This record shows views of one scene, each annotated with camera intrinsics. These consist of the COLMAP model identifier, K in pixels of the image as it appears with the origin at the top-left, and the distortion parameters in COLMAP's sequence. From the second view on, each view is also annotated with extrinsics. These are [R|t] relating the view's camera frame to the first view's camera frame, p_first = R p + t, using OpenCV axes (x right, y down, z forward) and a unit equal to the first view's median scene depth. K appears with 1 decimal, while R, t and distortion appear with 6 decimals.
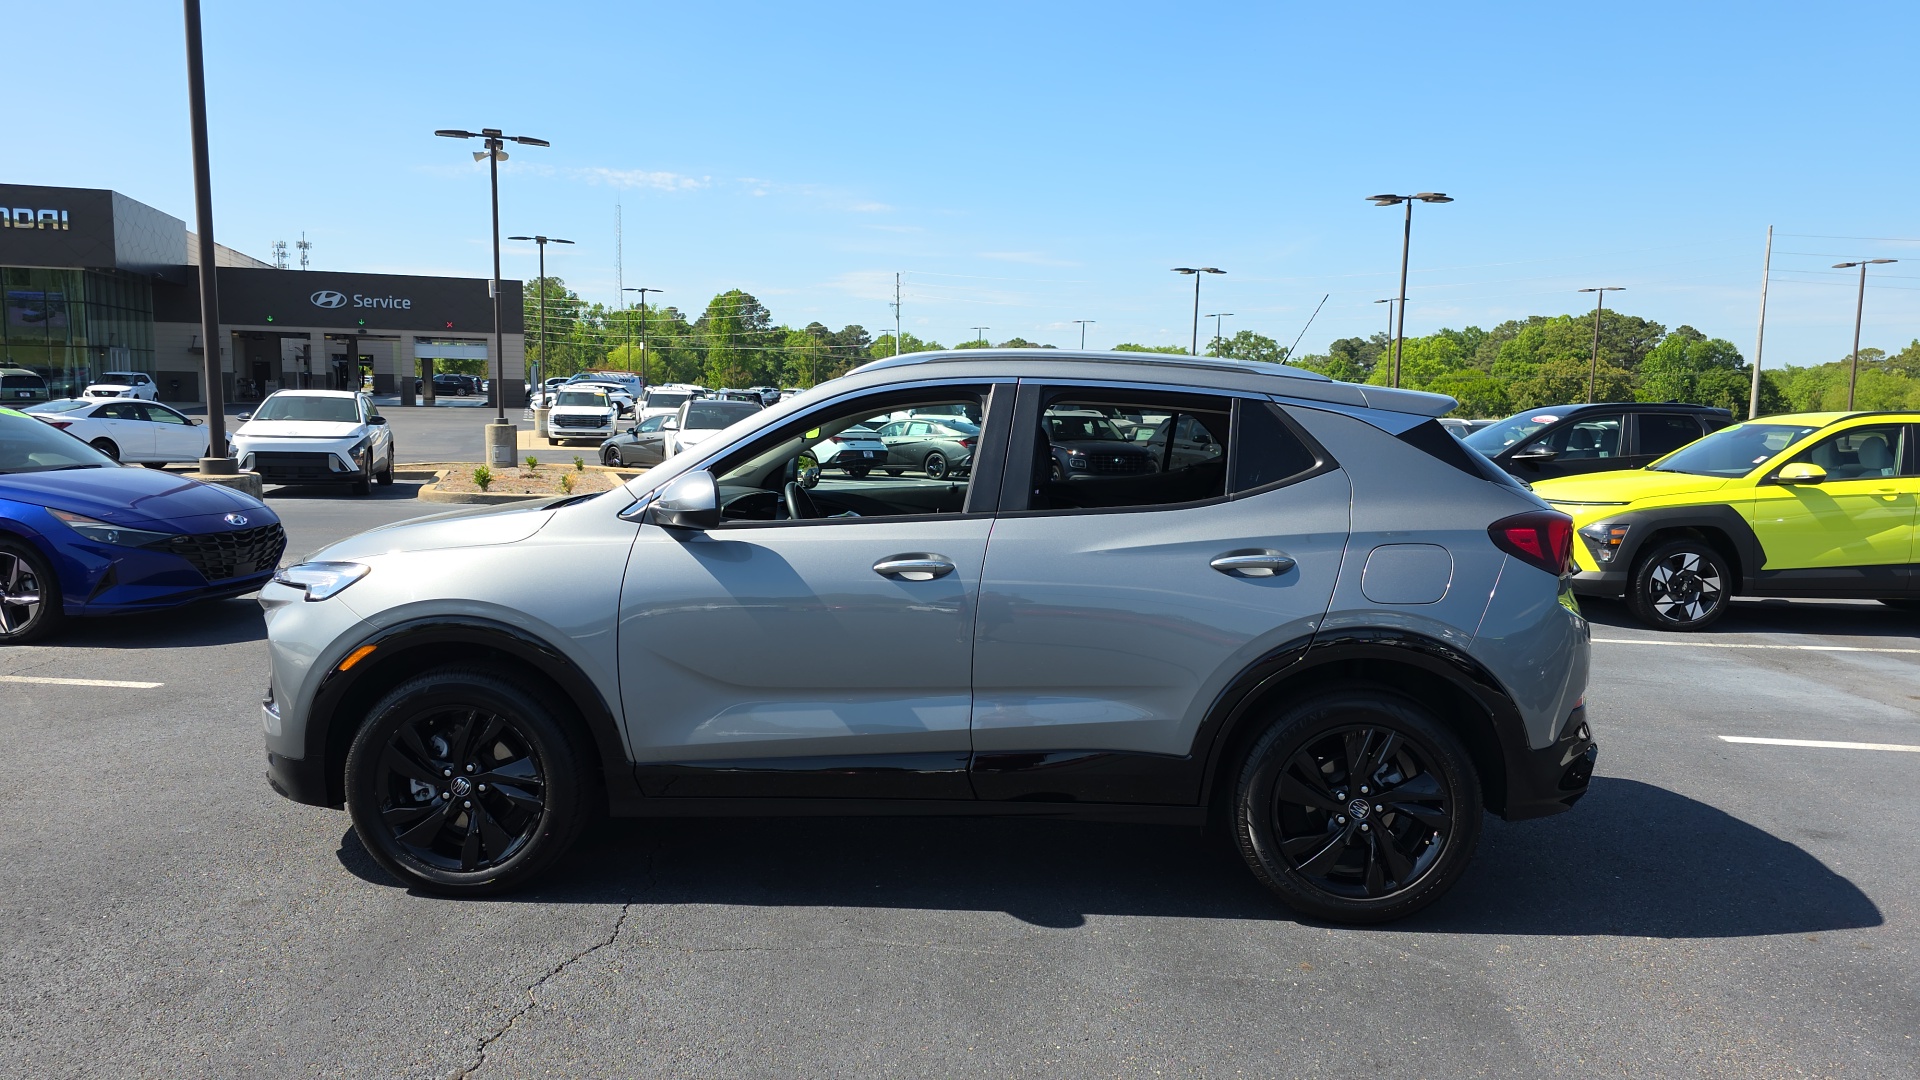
lens RADIAL K [[1315.2, 0, 960.0], [0, 1315.2, 540.0], [0, 0, 1]] dist [0.049689, -0.050123]
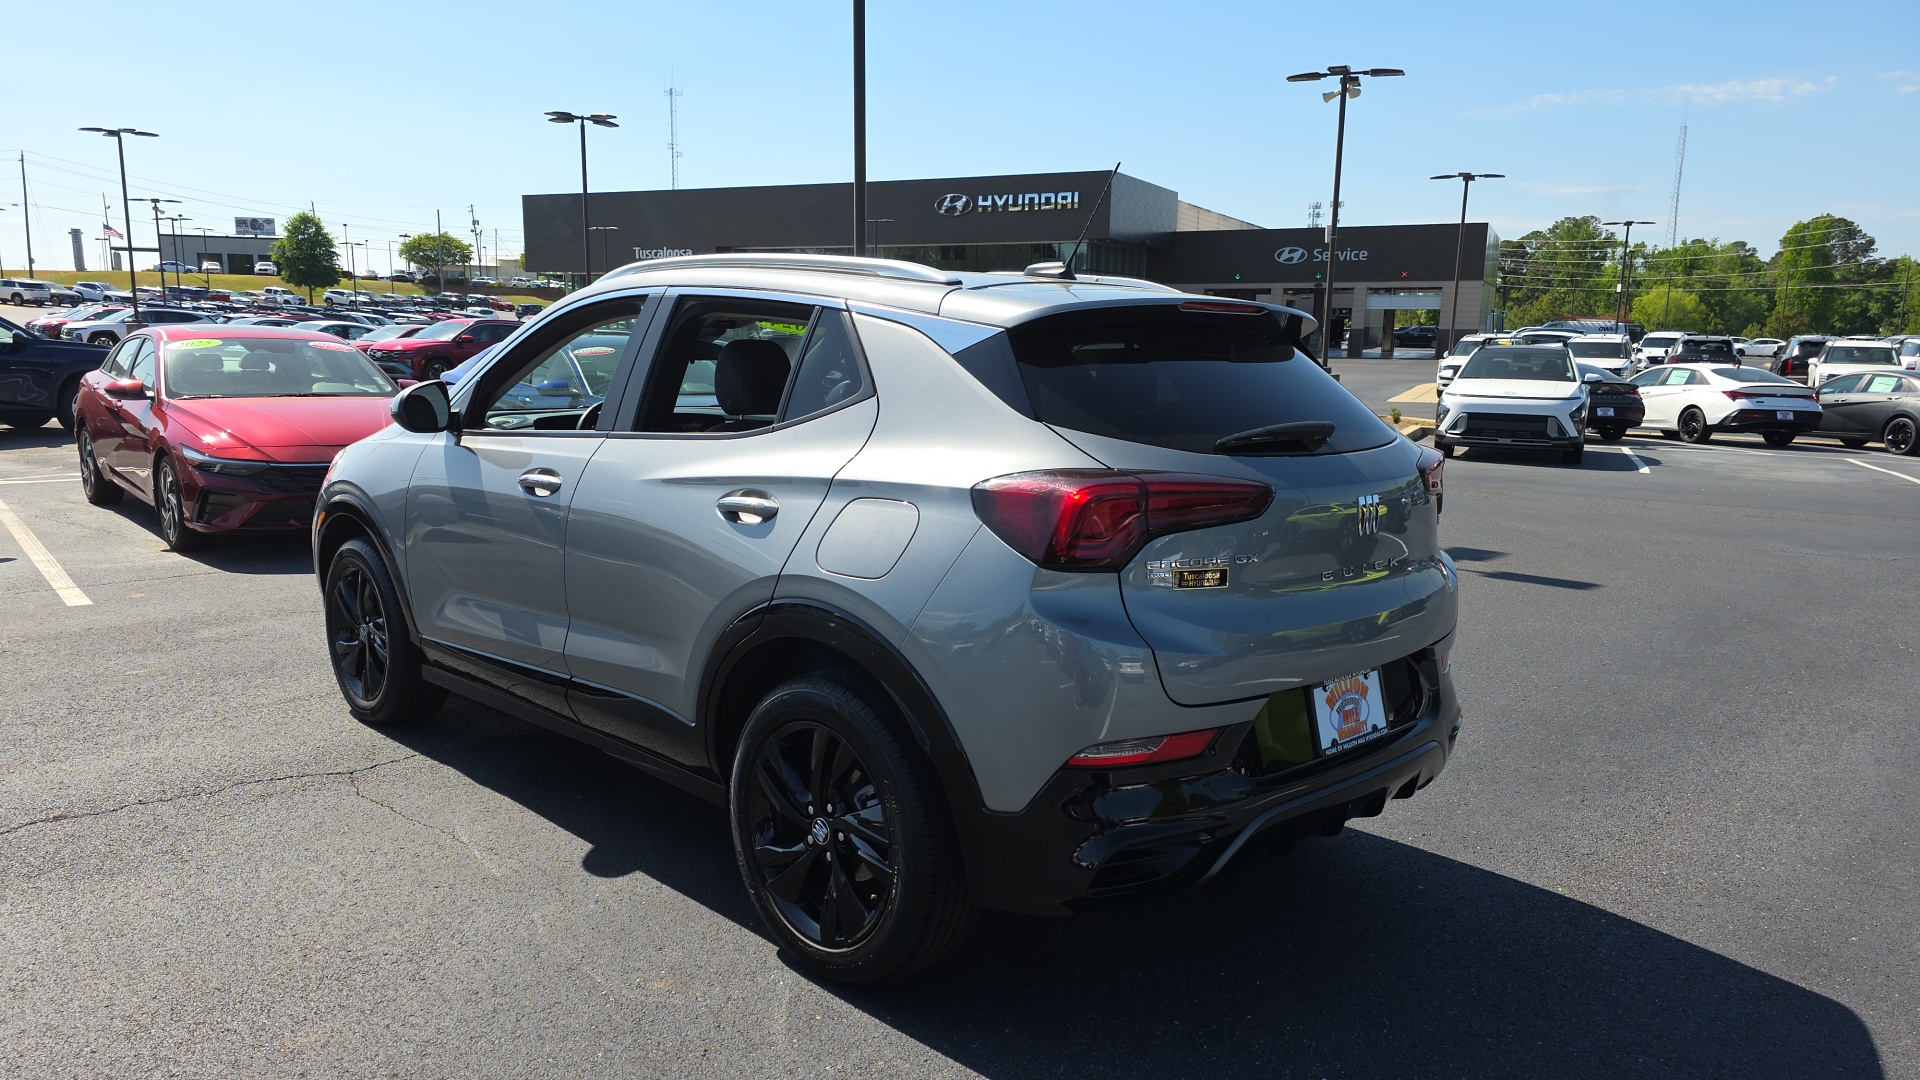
lens RADIAL K [[1328.3, 0, 957.3], [0, 1328.3, 579.5], [0, 0, 1]] dist [0.055139, -0.063888]
pose [[0.699710, 0.118945, -0.704456, 0.151937], [-0.076619, 0.992850, 0.091536, -0.003828], [0.710307, -0.010074, 0.703820, 0.085449]]
